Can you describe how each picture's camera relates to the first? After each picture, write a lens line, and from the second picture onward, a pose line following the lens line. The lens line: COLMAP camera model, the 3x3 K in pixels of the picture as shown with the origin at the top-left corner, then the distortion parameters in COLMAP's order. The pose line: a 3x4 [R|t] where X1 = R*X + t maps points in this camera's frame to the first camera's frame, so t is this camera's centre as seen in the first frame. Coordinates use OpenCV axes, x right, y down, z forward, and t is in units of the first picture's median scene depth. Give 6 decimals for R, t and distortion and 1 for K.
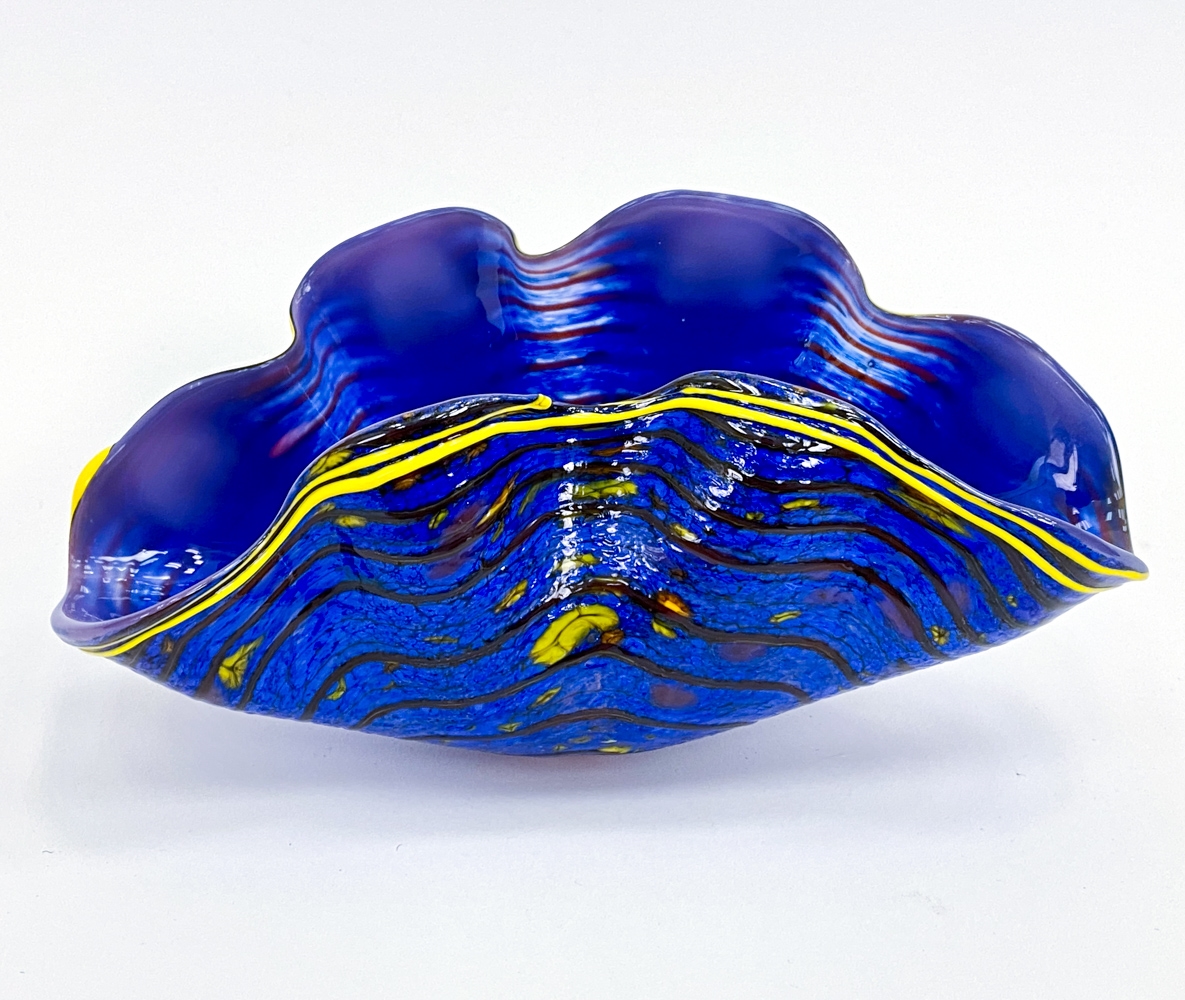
lens RADIAL K [[1748.9, 0, 592.5], [0, 1748.9, 500.0], [0, 0, 1]] dist [0.105404, 0.001383]
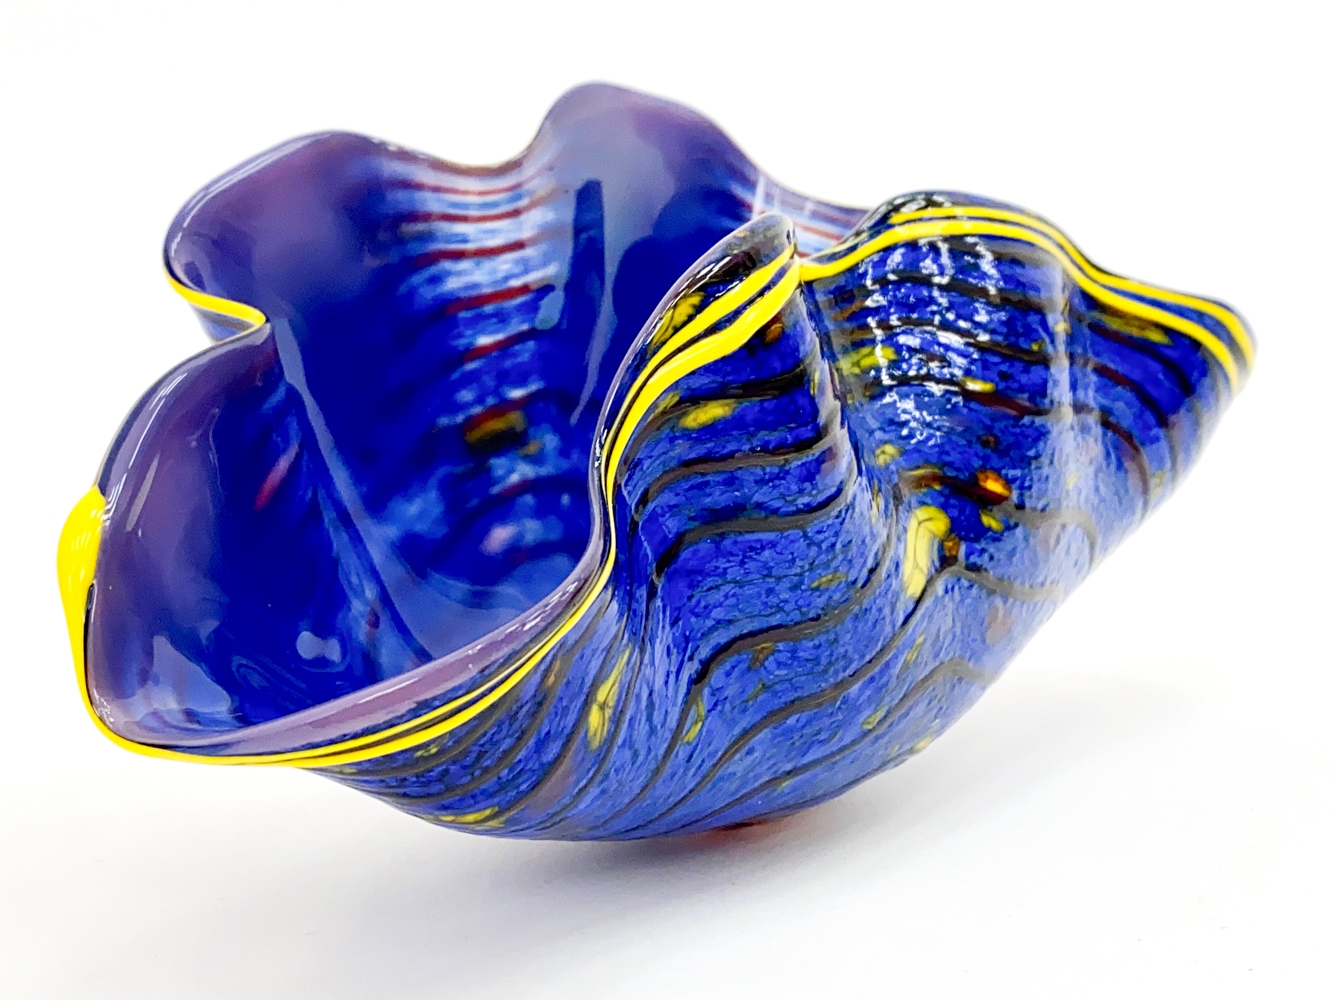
lens RADIAL K [[1961.0, 0, 665.1], [0, 1961.0, 616.5], [0, 0, 1]] dist [0.017129, -0.022528]
pose [[0.675331, -0.201497, 0.709456, -0.580232], [0.360607, 0.929339, -0.079315, 0.114116], [-0.643343, 0.309399, 0.700273, 0.467823]]
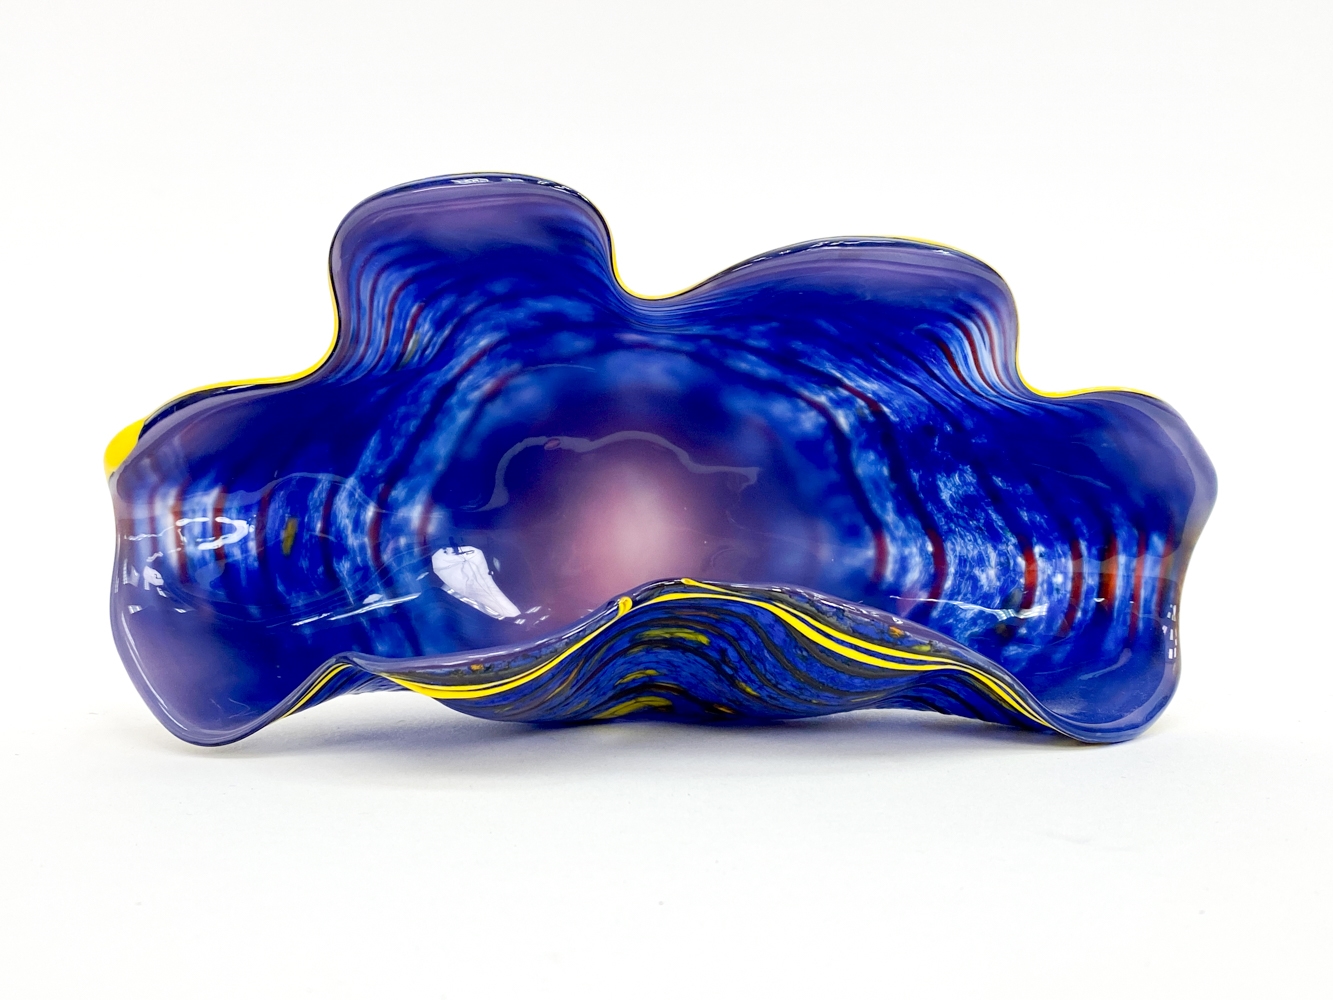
lens RADIAL K [[1438.2, 0, 666.5], [0, 1438.2, 500.0], [0, 0, 1]] dist [0.090182, -0.000629]
pose [[0.991156, 0.086096, 0.100980, -0.077757], [-0.132007, 0.561981, 0.816548, -0.635826], [0.013553, -0.822657, 0.568376, 0.545591]]
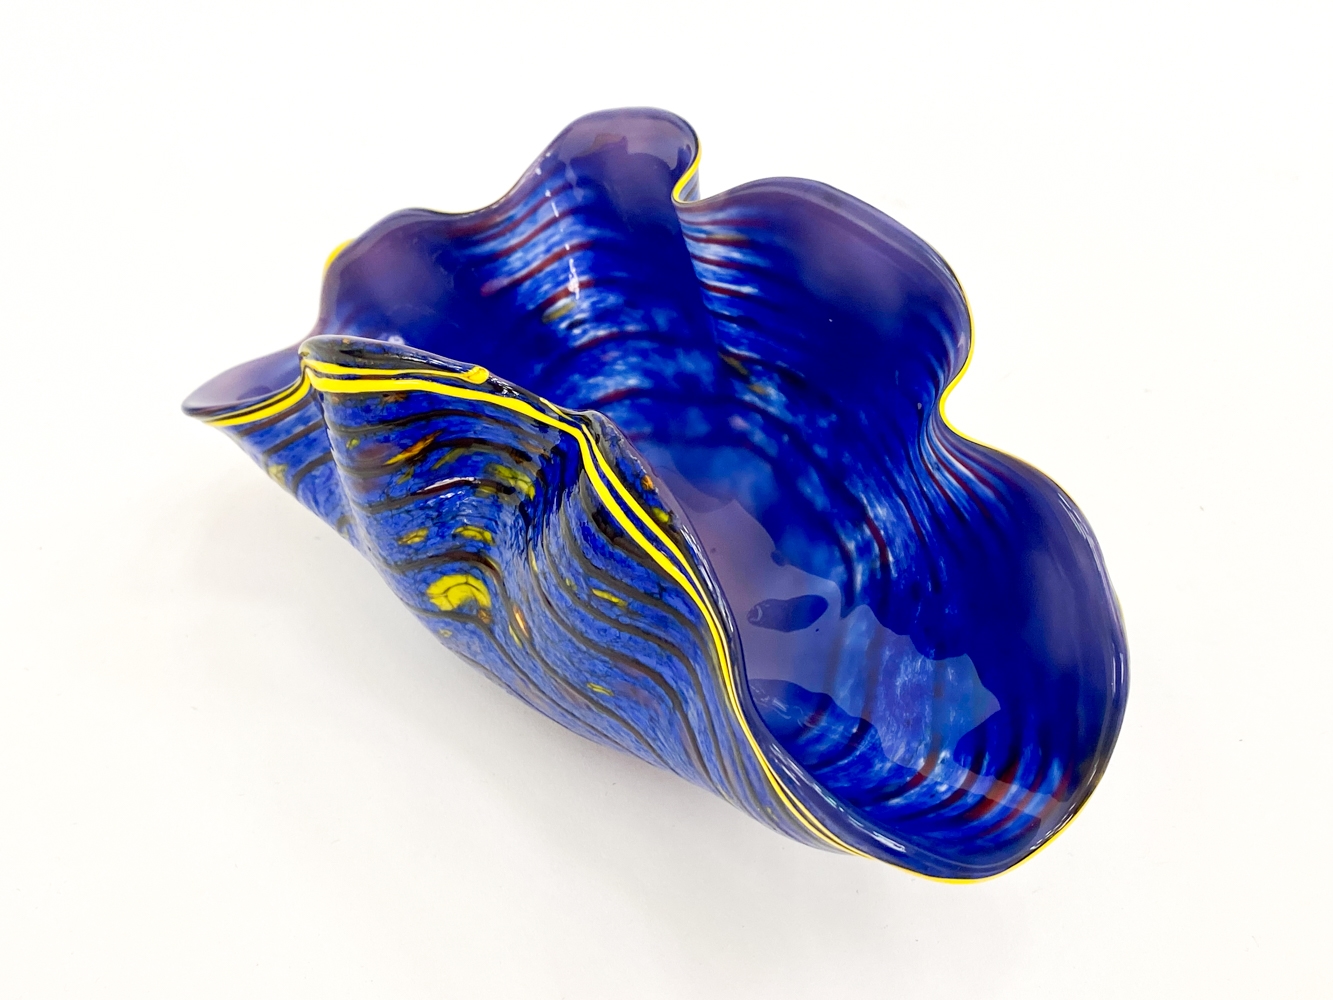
lens RADIAL K [[1590.2, 0, 666.5], [0, 1590.2, 500.0], [0, 0, 1]] dist [0.128542, -0.013480]
pose [[0.666353, 0.452968, -0.592279, 0.530749], [-0.258441, 0.885394, 0.386375, -0.323463], [0.699416, -0.104393, 0.707050, 0.391330]]
